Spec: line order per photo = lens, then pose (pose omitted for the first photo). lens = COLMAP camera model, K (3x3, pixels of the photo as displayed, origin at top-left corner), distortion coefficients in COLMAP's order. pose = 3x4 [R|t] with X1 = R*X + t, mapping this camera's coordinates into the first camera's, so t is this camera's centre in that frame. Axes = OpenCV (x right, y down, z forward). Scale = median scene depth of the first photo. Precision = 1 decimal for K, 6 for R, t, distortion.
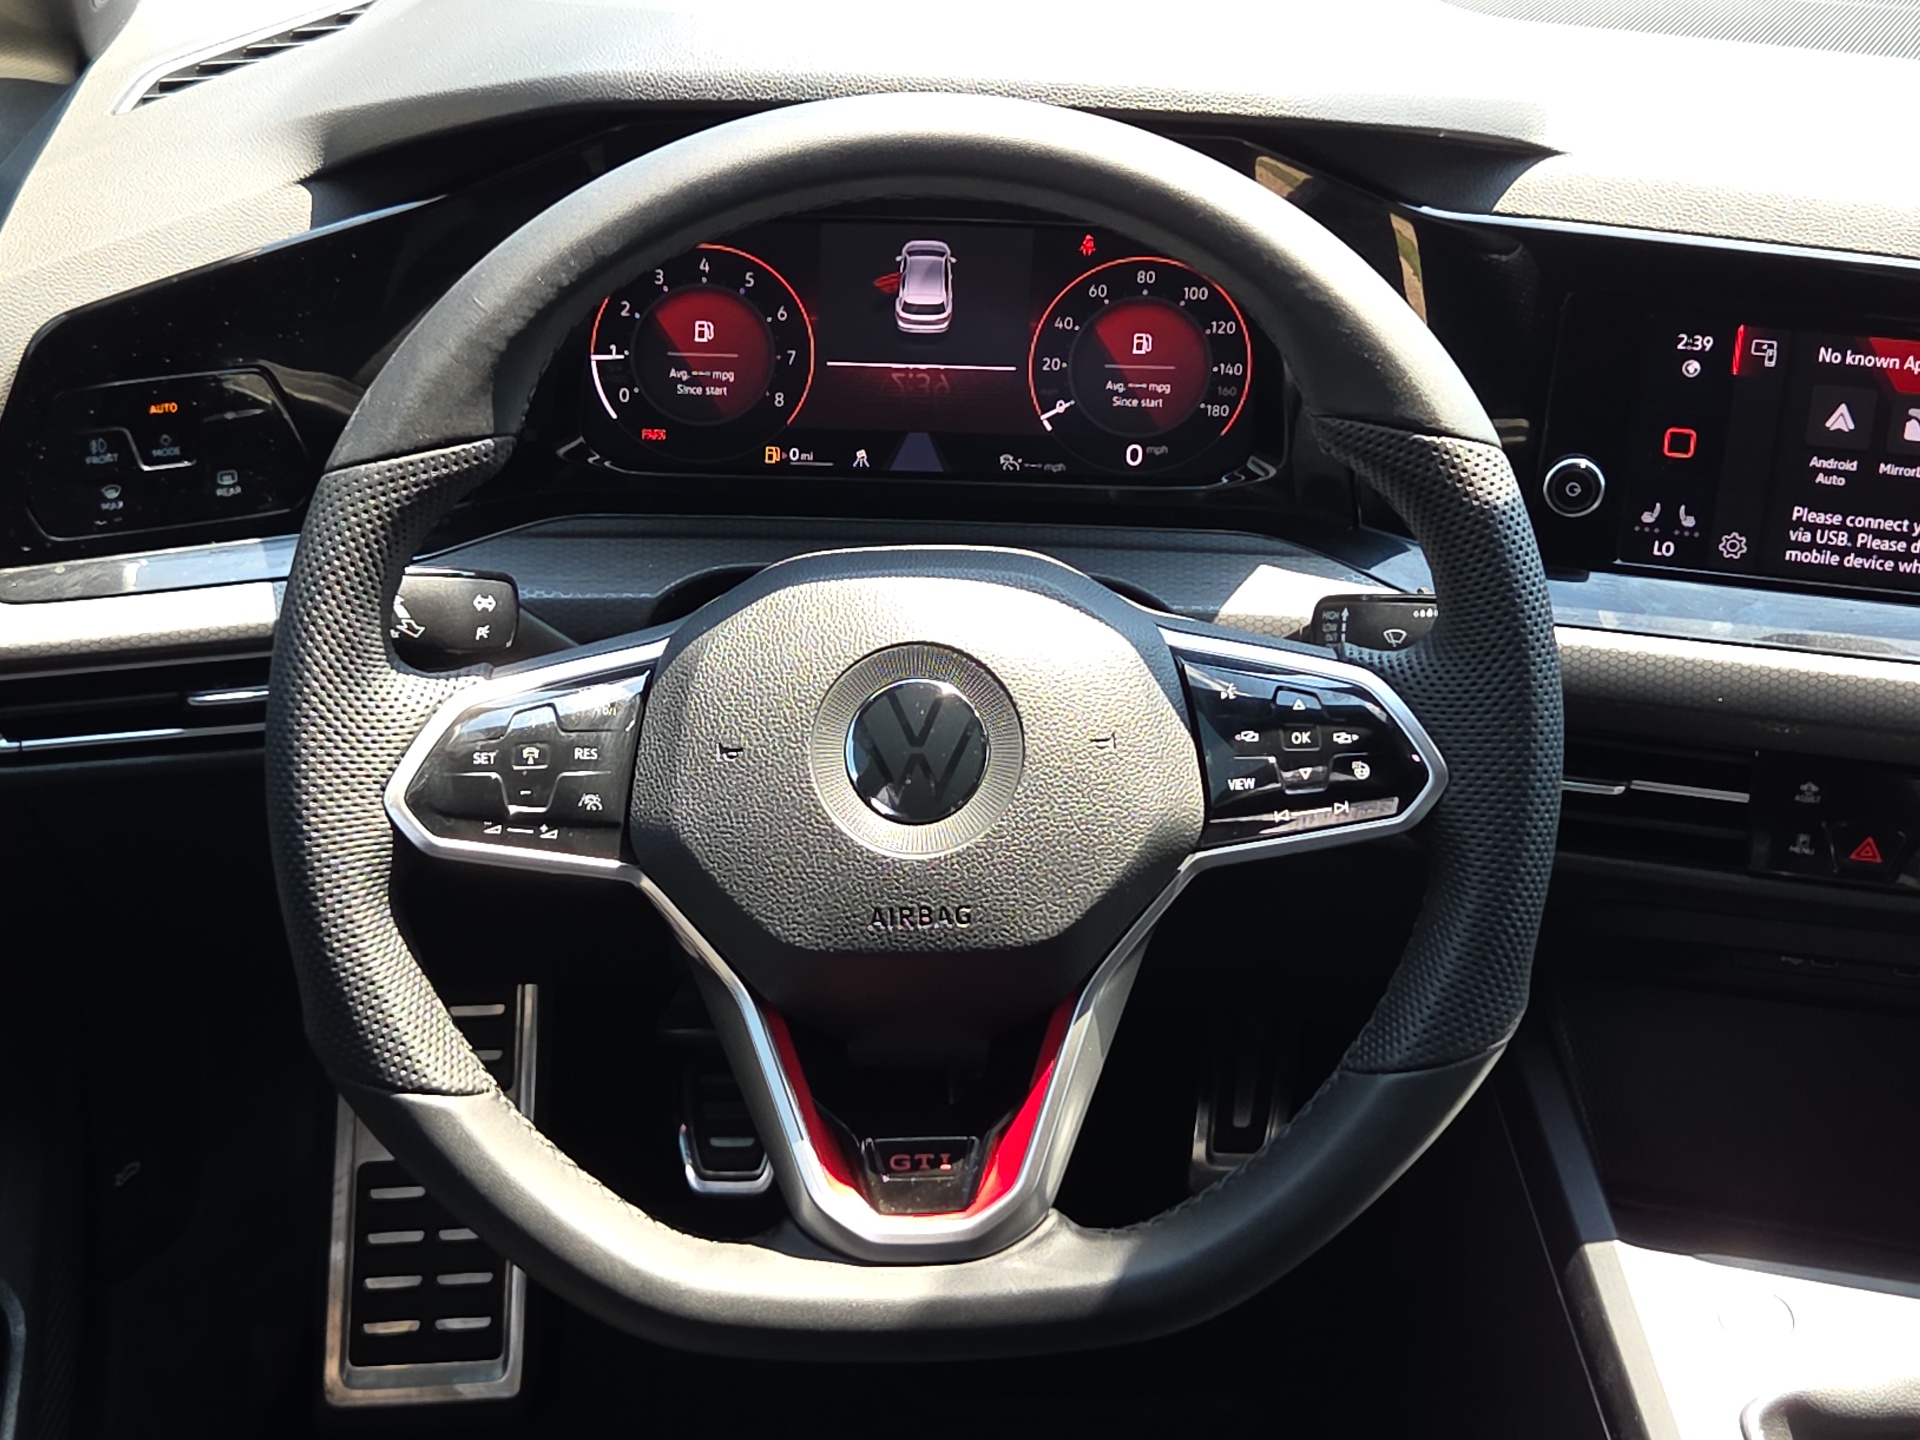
lens RADIAL K [[3079.7, 0, 887.5], [0, 3079.7, 679.8], [0, 0, 1]] dist [0.017028, 0.000000]
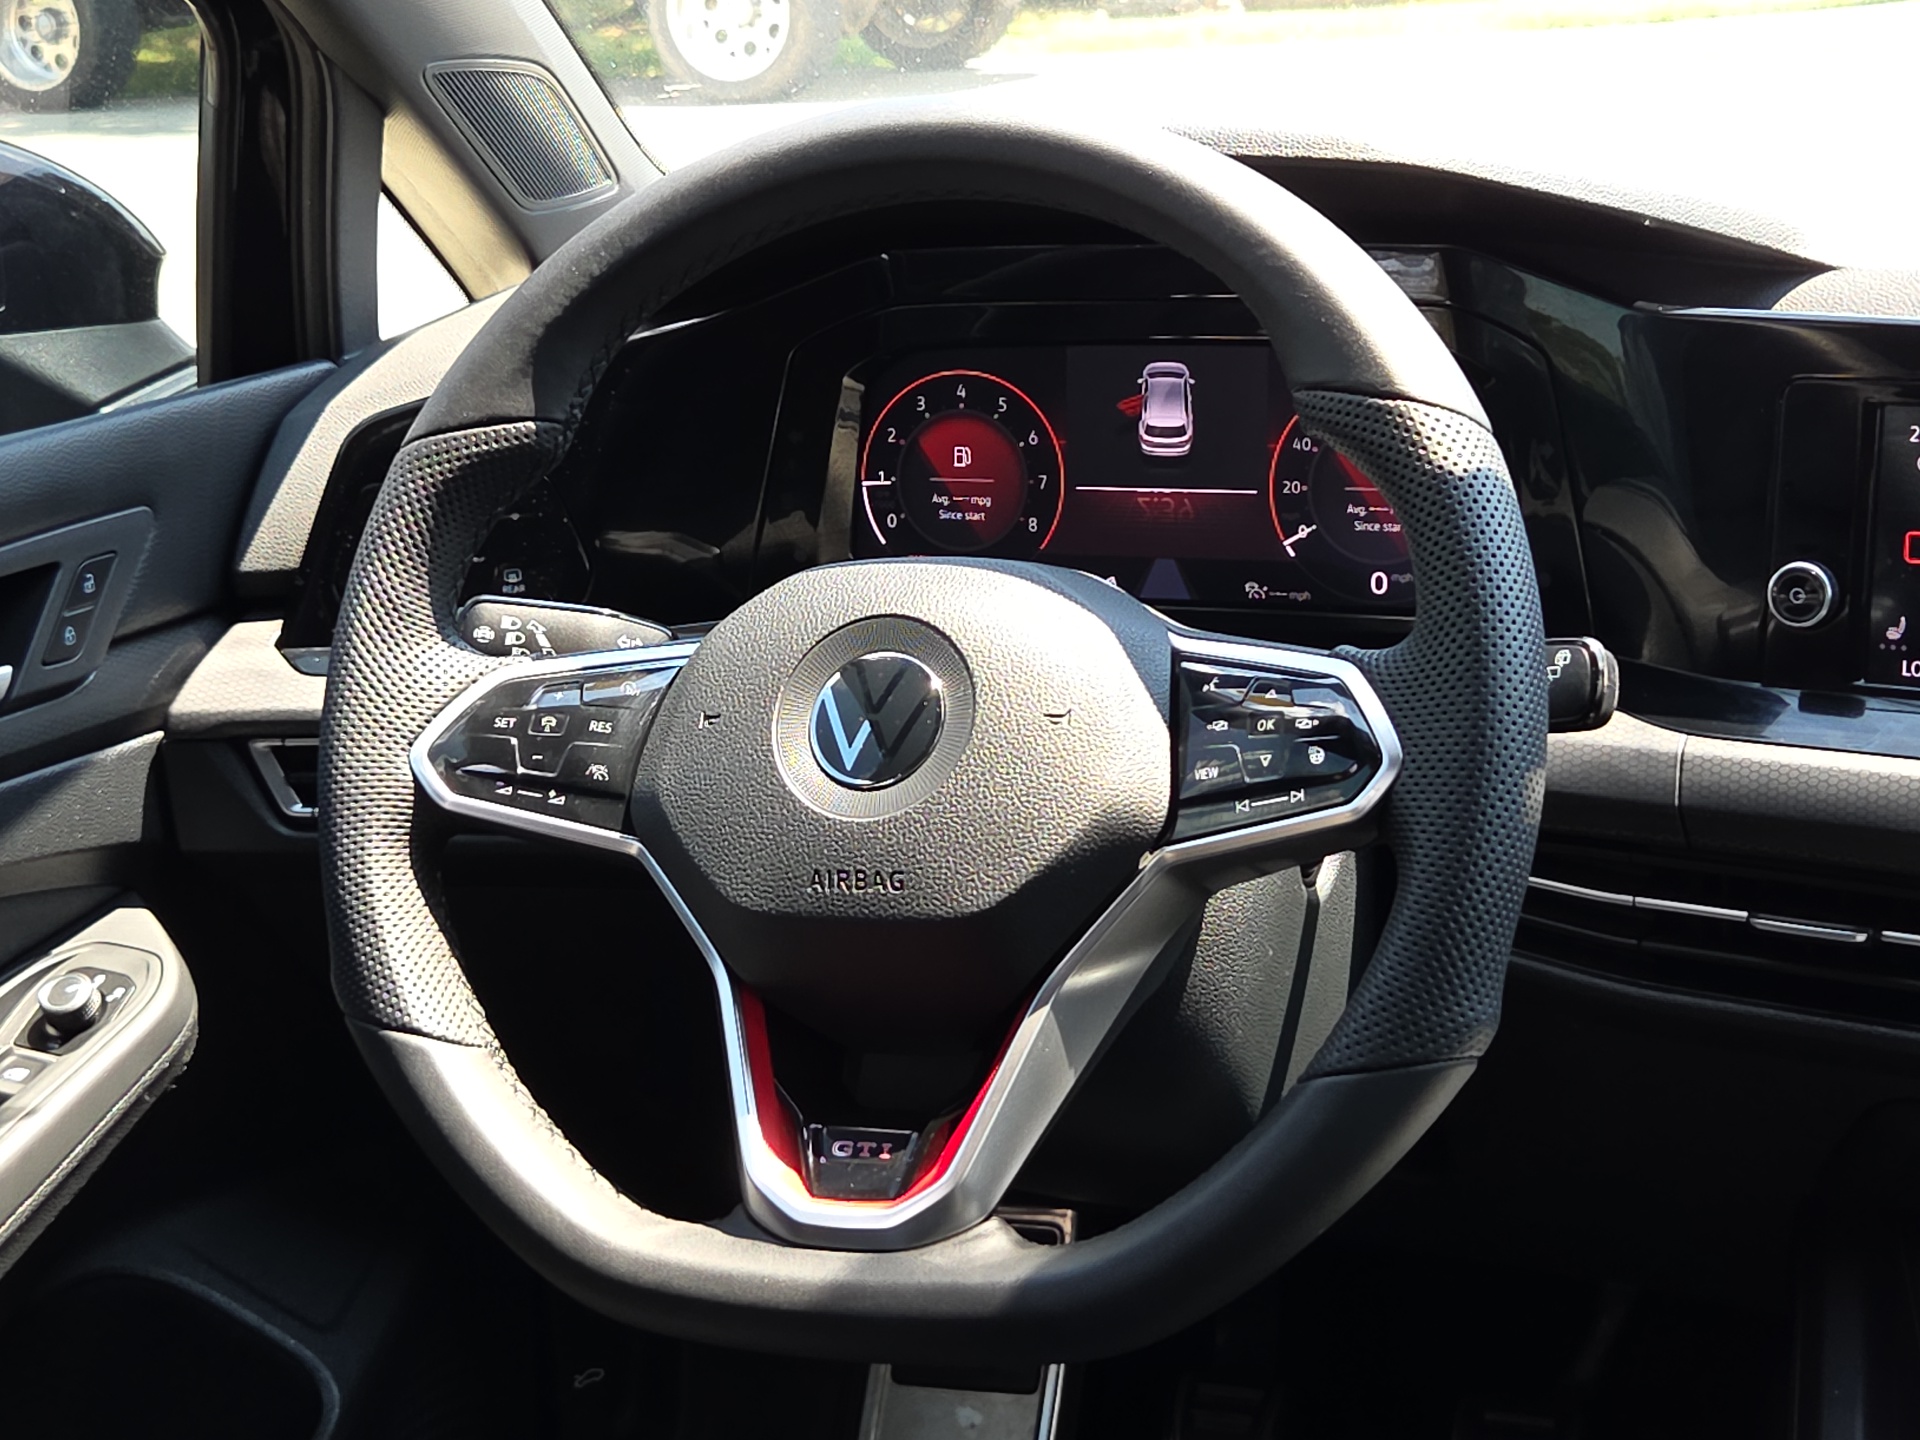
lens RADIAL K [[3079.7, 0, 948.4], [0, 3079.7, 711.1], [0, 0, 1]] dist [0.017028, 0.000000]
pose [[0.928066, 0.020666, -0.371842, 0.335372], [-0.096652, 0.977614, -0.186896, 0.170544], [0.359655, 0.209391, 0.909287, 0.082710]]
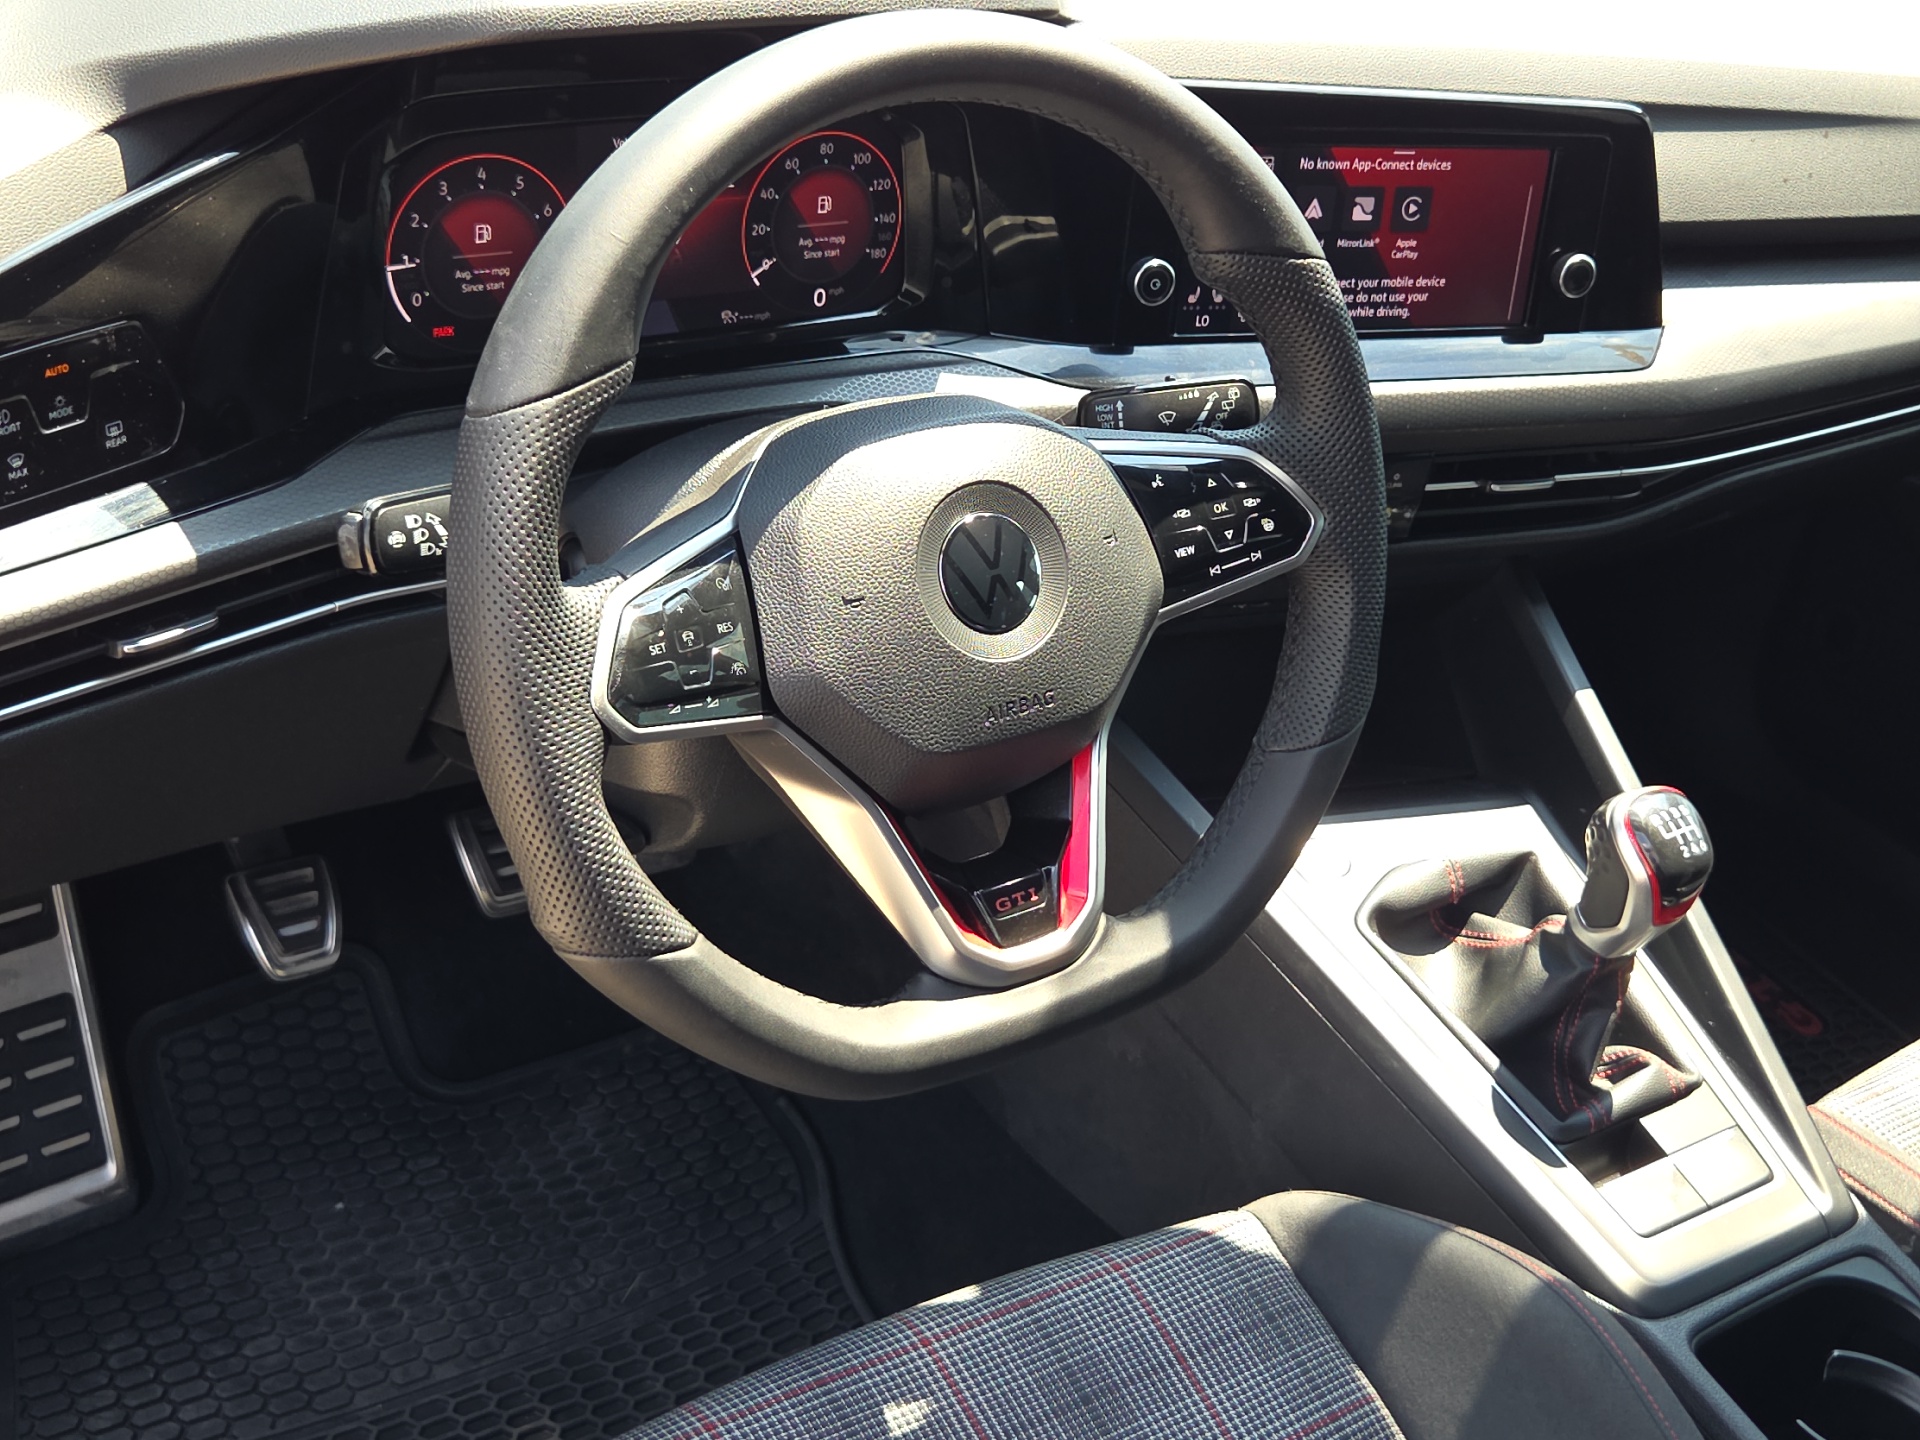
lens RADIAL K [[2320.8, 0, 961.9], [0, 2320.8, 709.5], [0, 0, 1]] dist [-0.015579, 0.000000]
pose [[0.838347, -0.210358, 0.502915, -0.388992], [0.140505, 0.974759, 0.173501, -0.069443], [-0.526719, -0.074792, 0.846743, 0.195466]]
